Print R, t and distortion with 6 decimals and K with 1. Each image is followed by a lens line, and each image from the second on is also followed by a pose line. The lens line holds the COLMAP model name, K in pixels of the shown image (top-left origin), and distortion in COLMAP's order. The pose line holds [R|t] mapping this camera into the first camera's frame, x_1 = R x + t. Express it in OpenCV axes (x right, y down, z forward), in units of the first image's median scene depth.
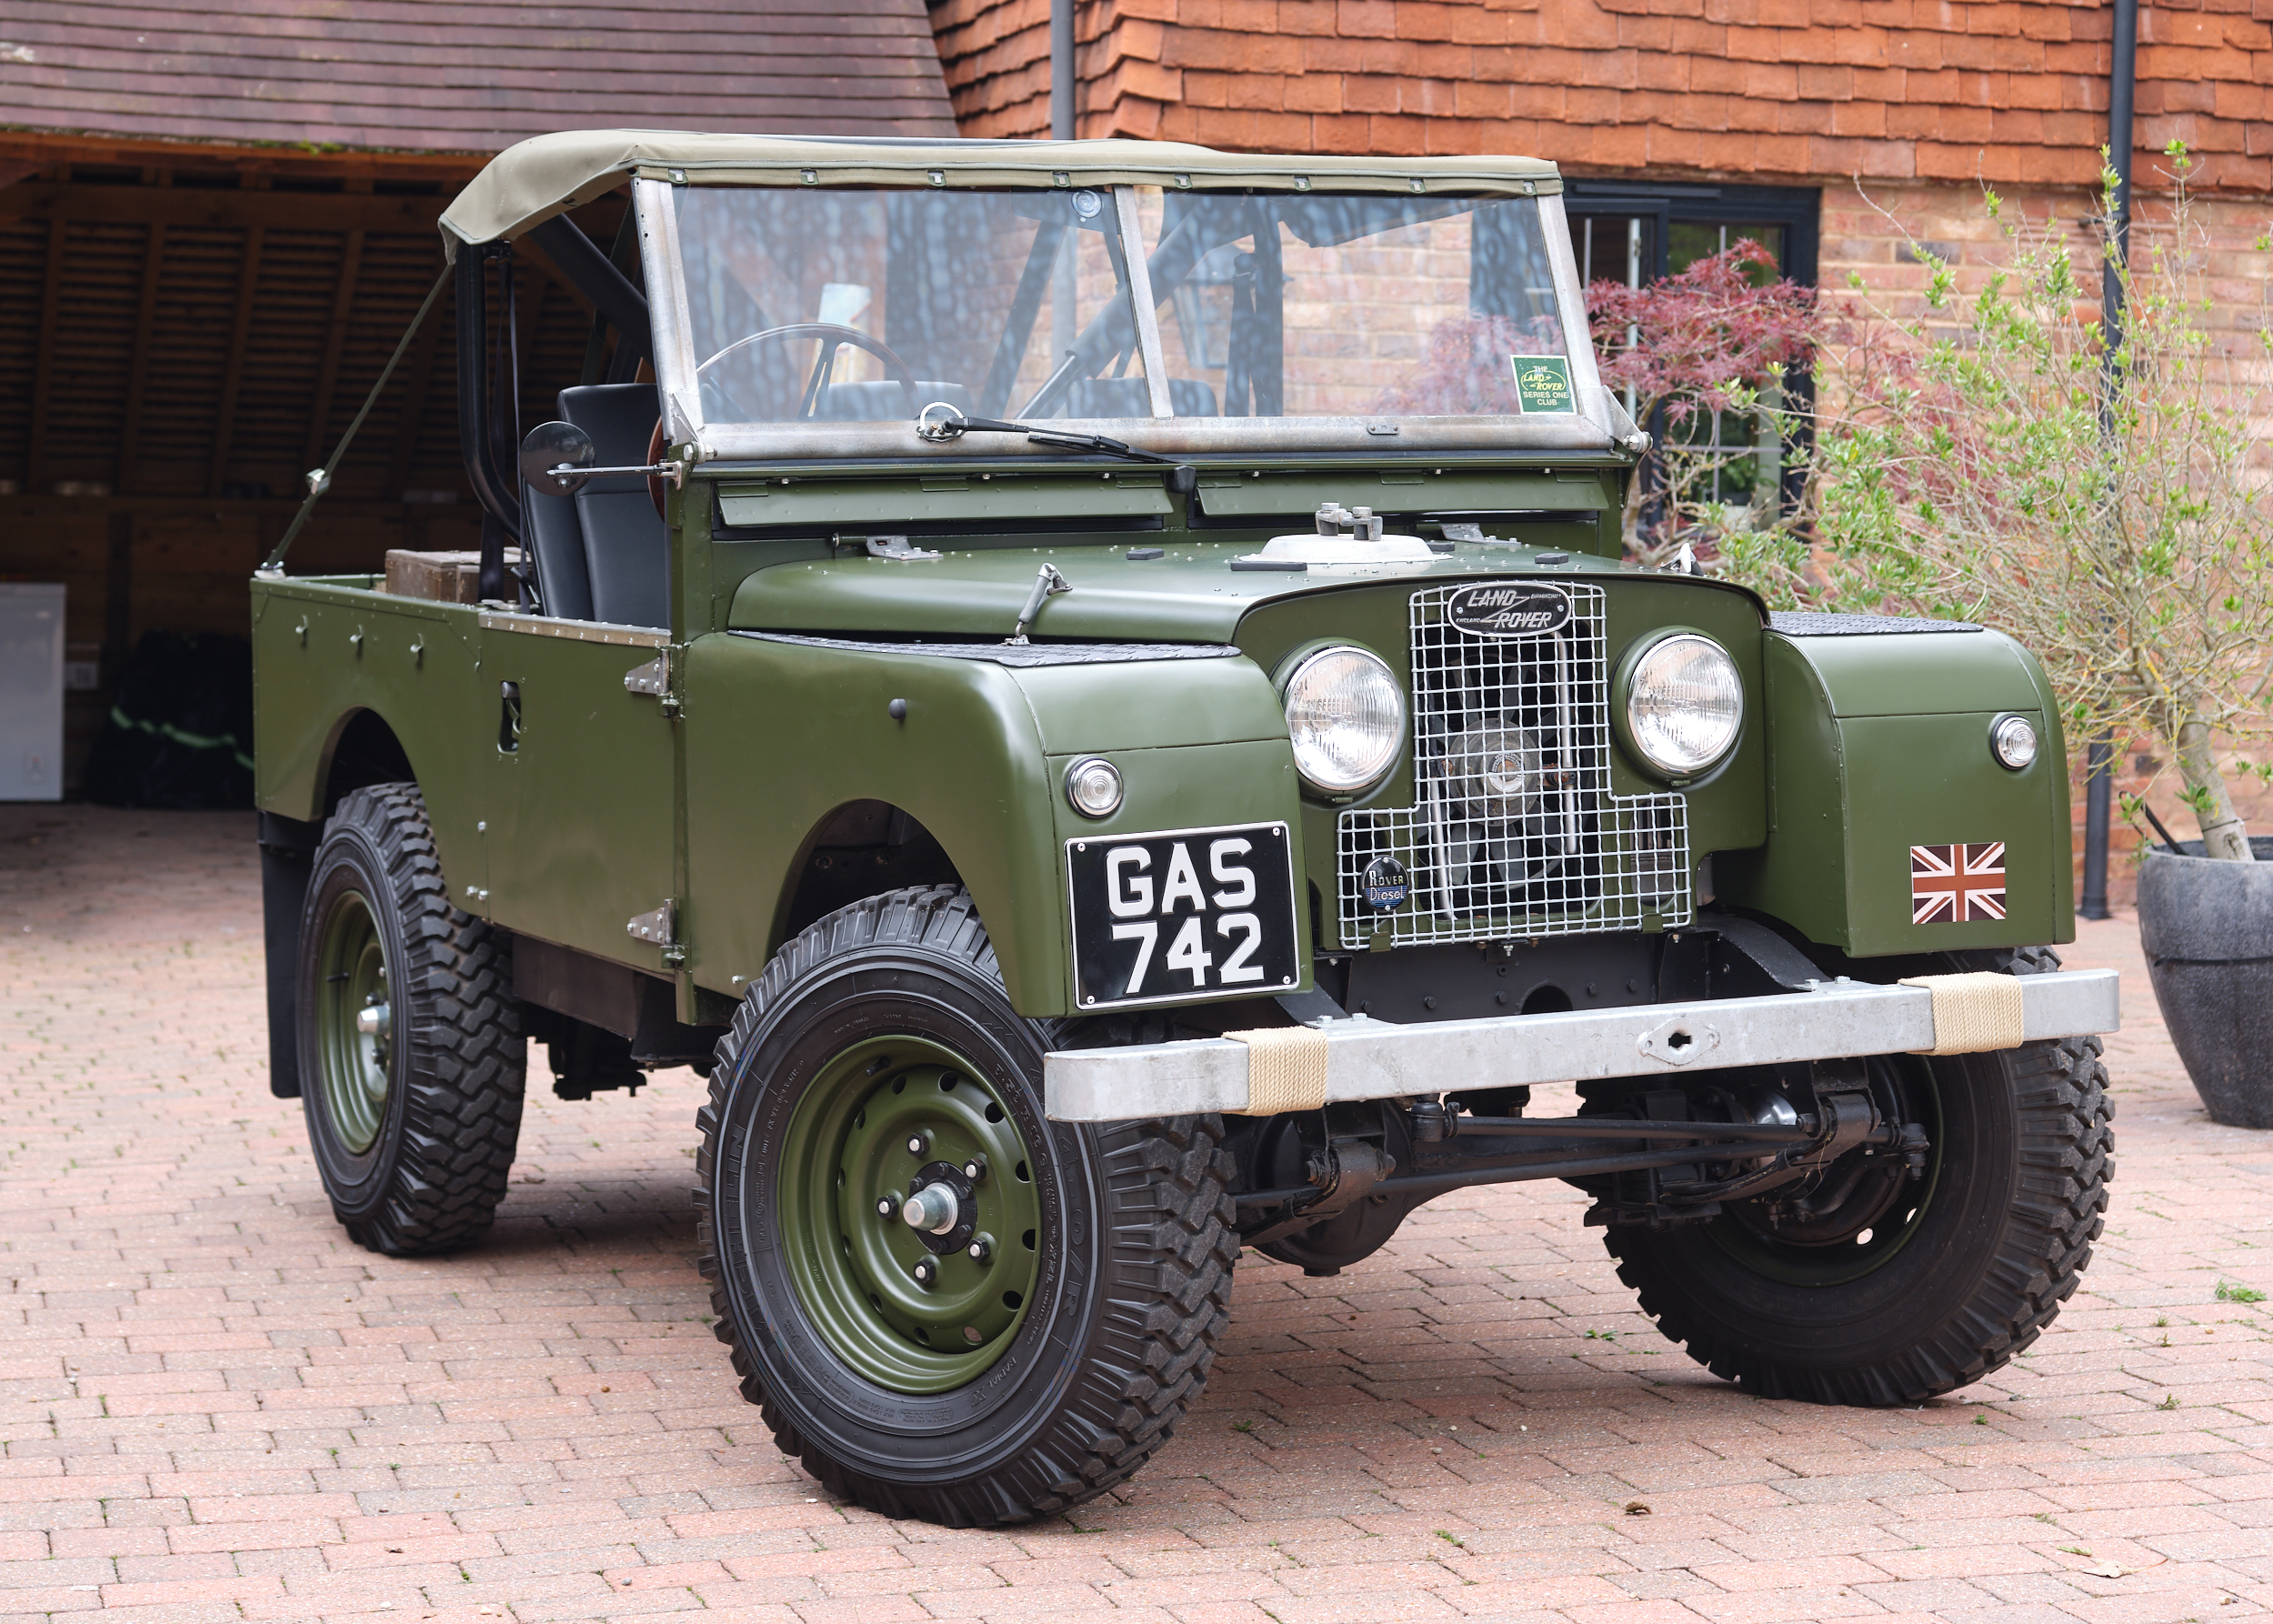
lens RADIAL K [[4661.1, 0, 1136.5], [0, 4661.1, 812.0], [0, 0, 1]] dist [0.080459, 0.071159]
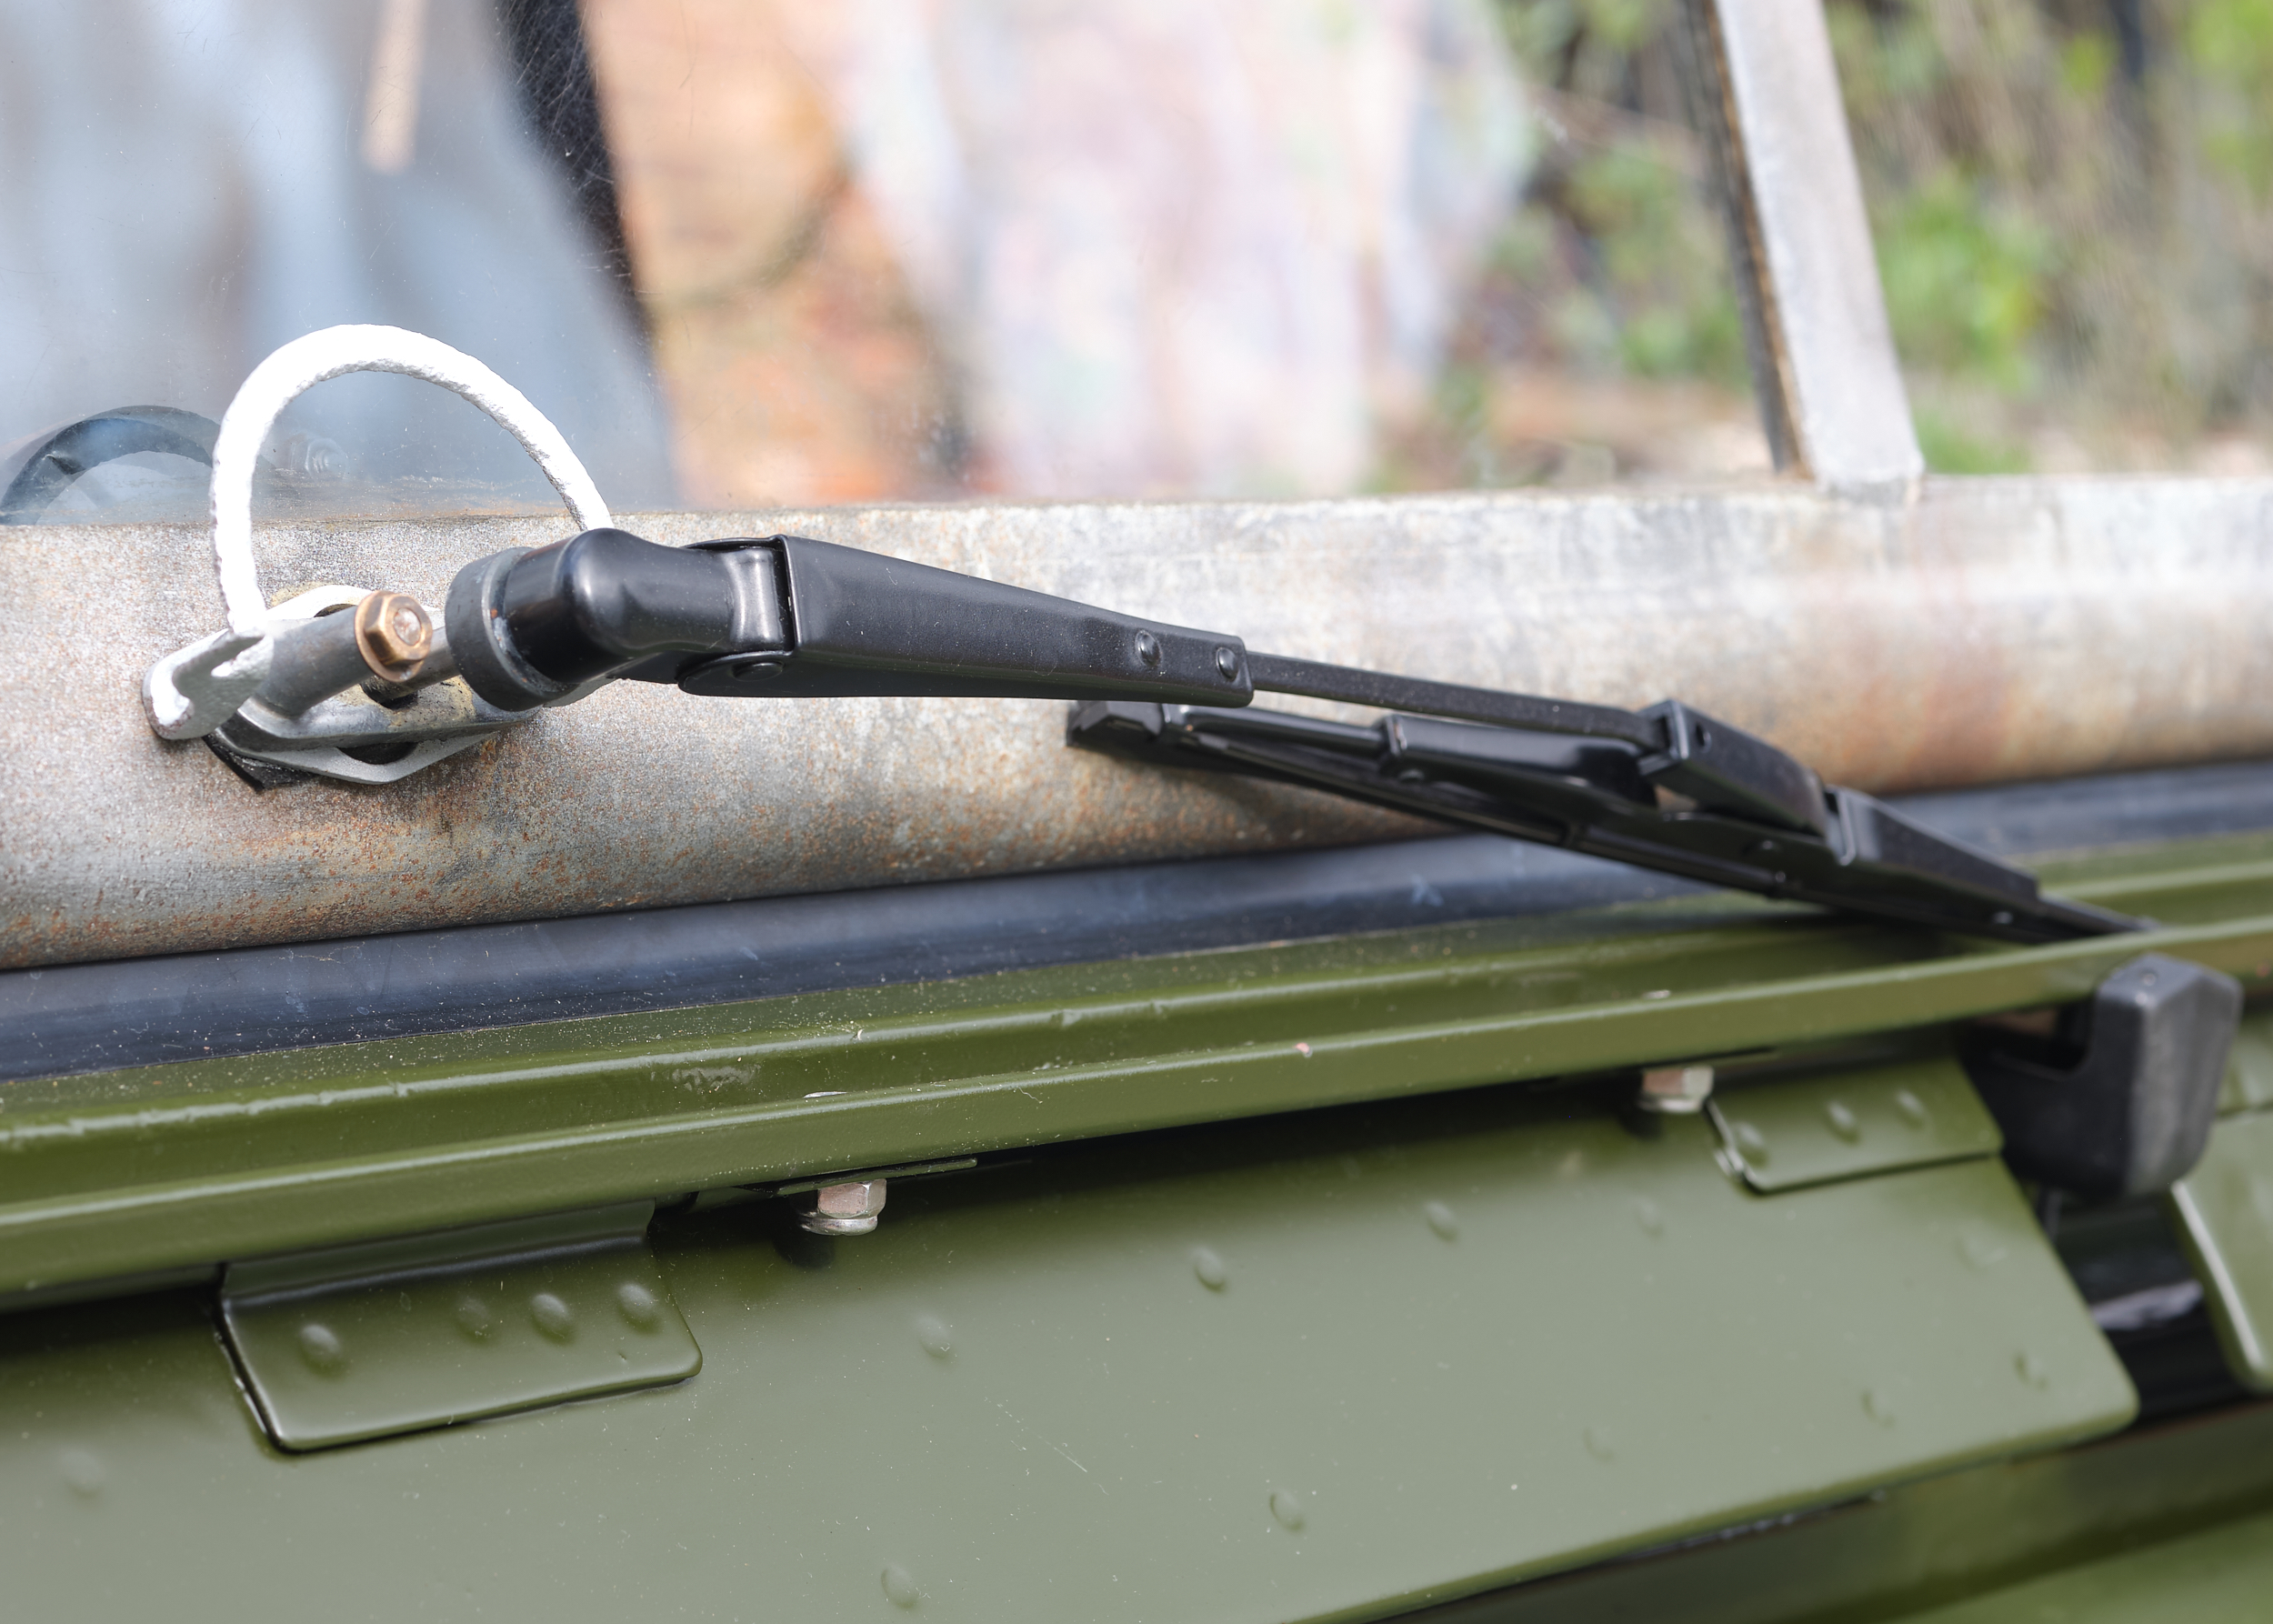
lens RADIAL K [[6661.2, 0, 1136.5], [0, 6661.2, 812.0], [0, 0, 1]] dist [-0.134375, -0.112472]
pose [[0.903759, 0.026315, 0.427233, -0.089008], [-0.049939, 0.997775, 0.044183, -0.093708], [-0.425119, -0.061266, 0.903062, 0.975972]]
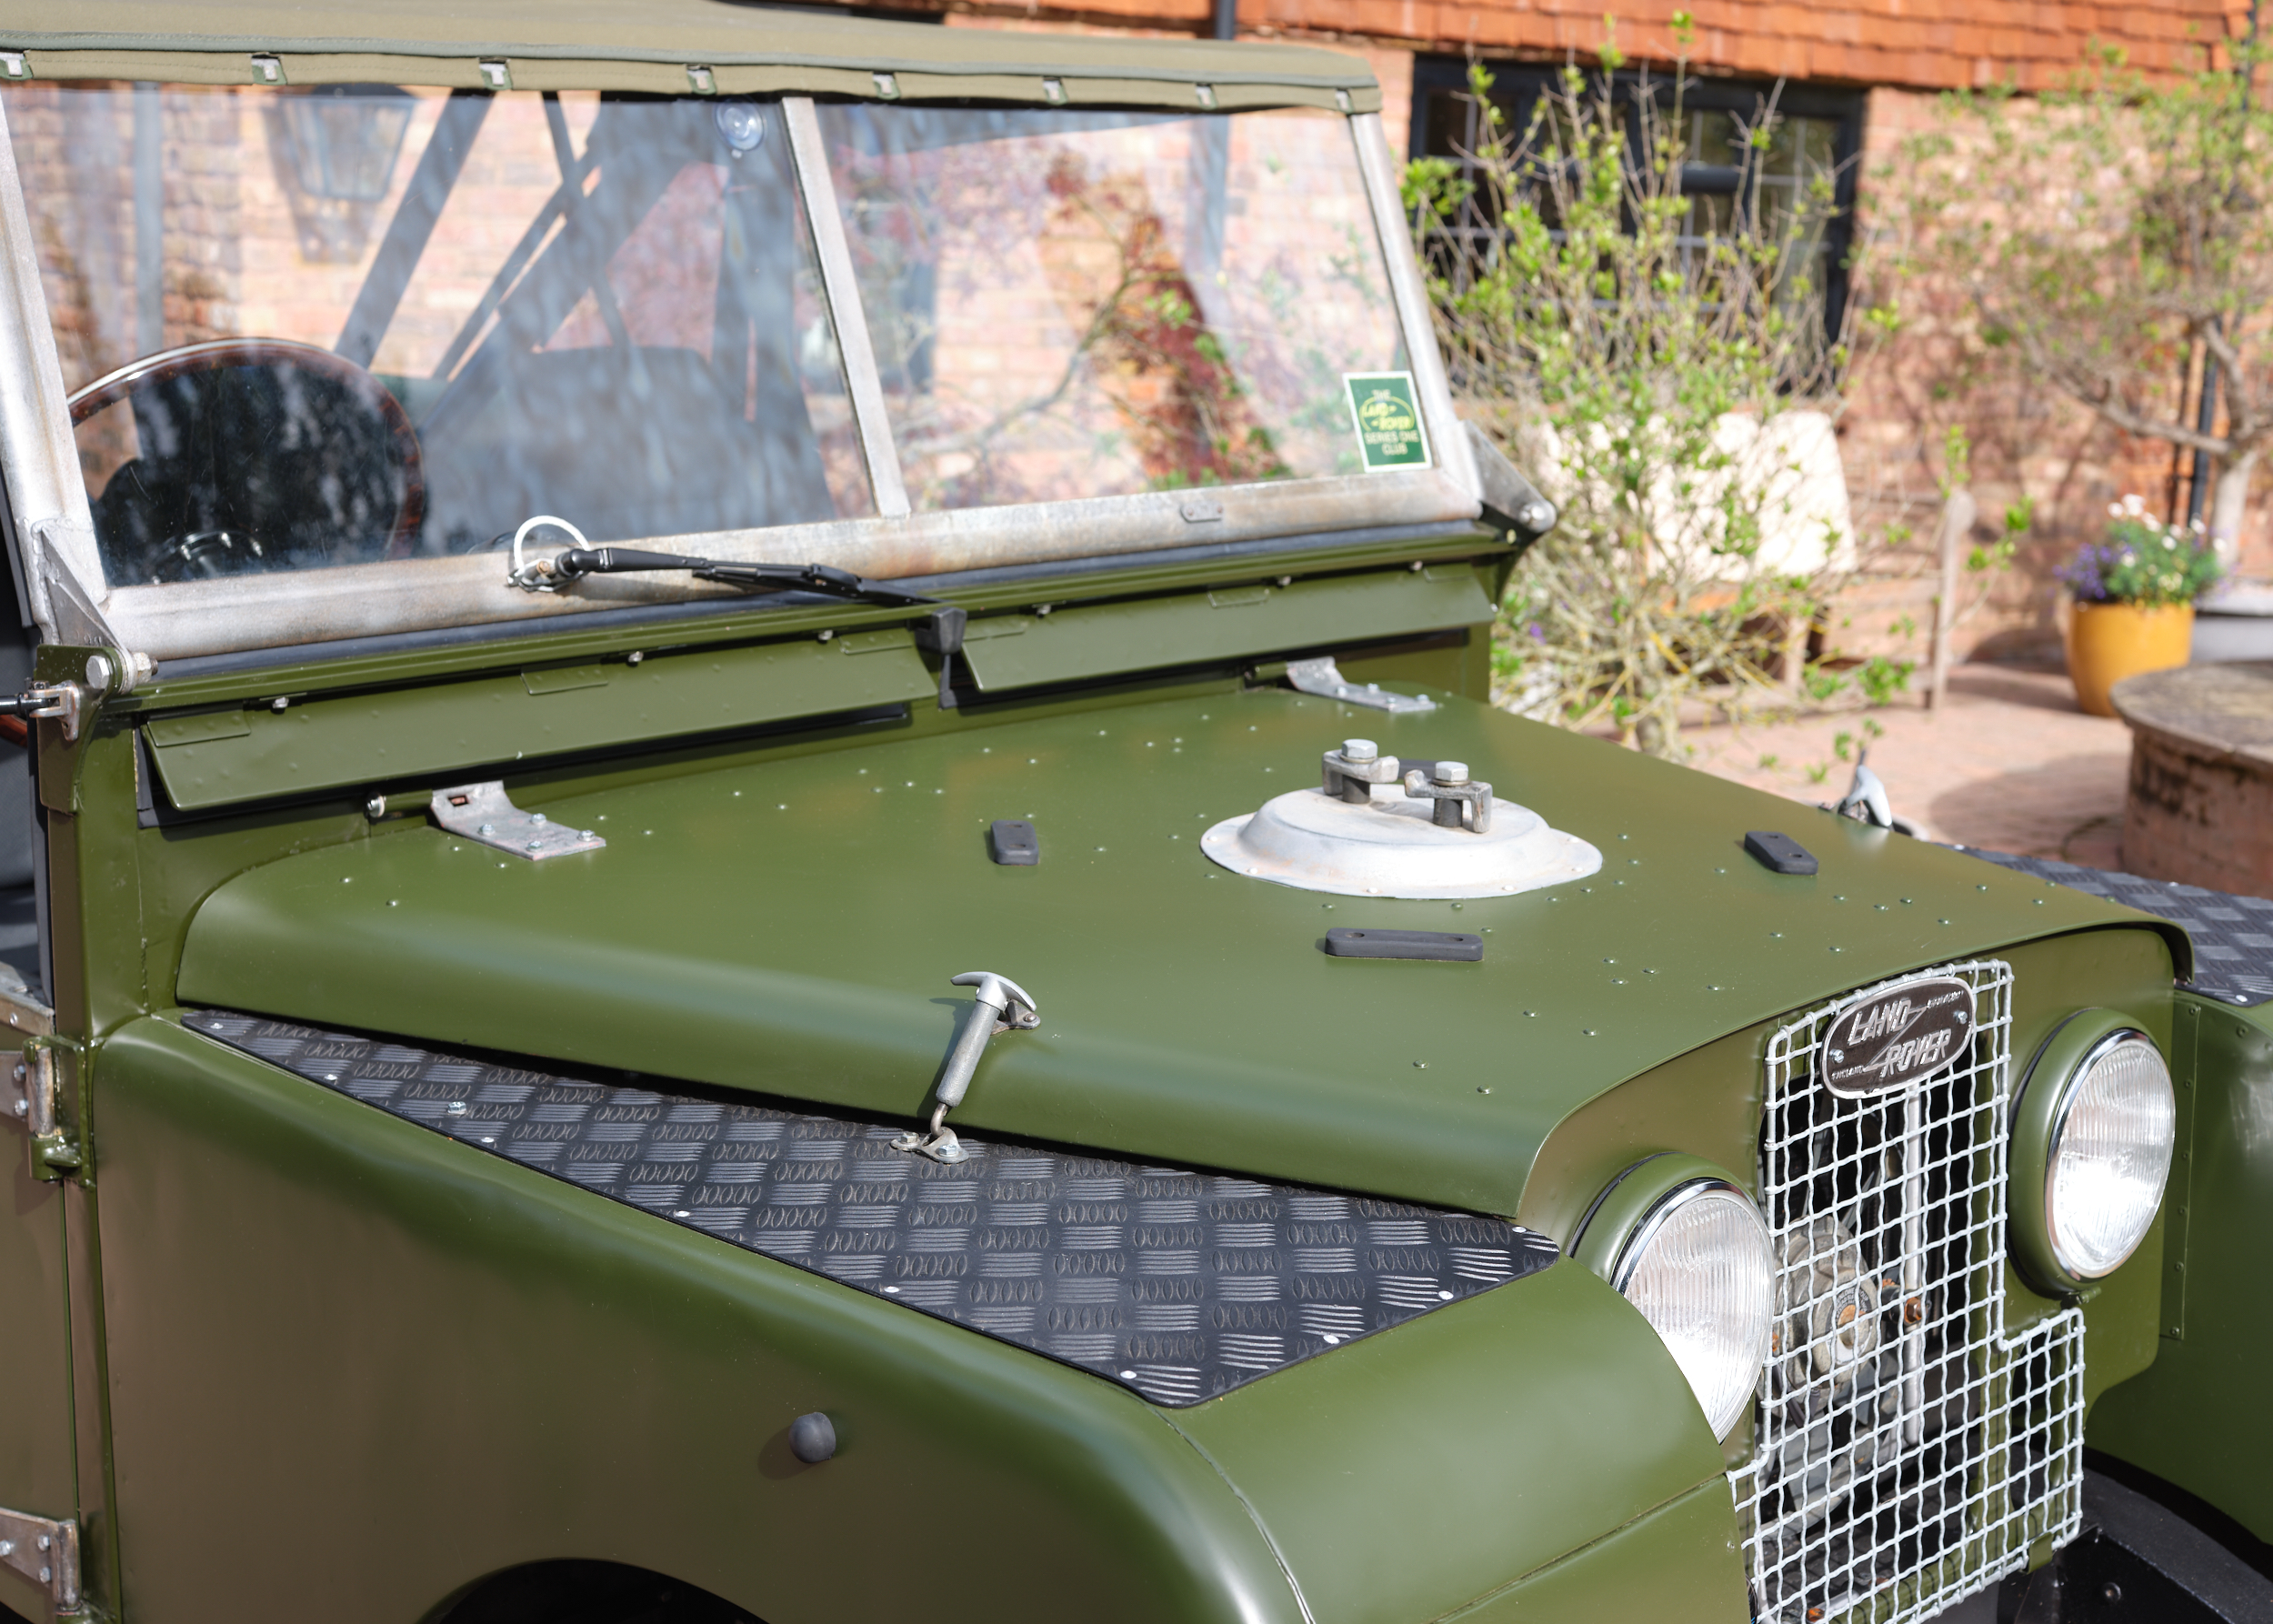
lens RADIAL K [[3340.1, 0, 1140.9], [0, 3340.1, 940.7], [0, 0, 1]] dist [-0.019617, -0.028184]
pose [[0.944038, -0.051785, 0.325745, -0.114449], [0.001087, 0.988081, 0.153928, -0.108545], [-0.329834, -0.144960, 0.932843, 0.682861]]
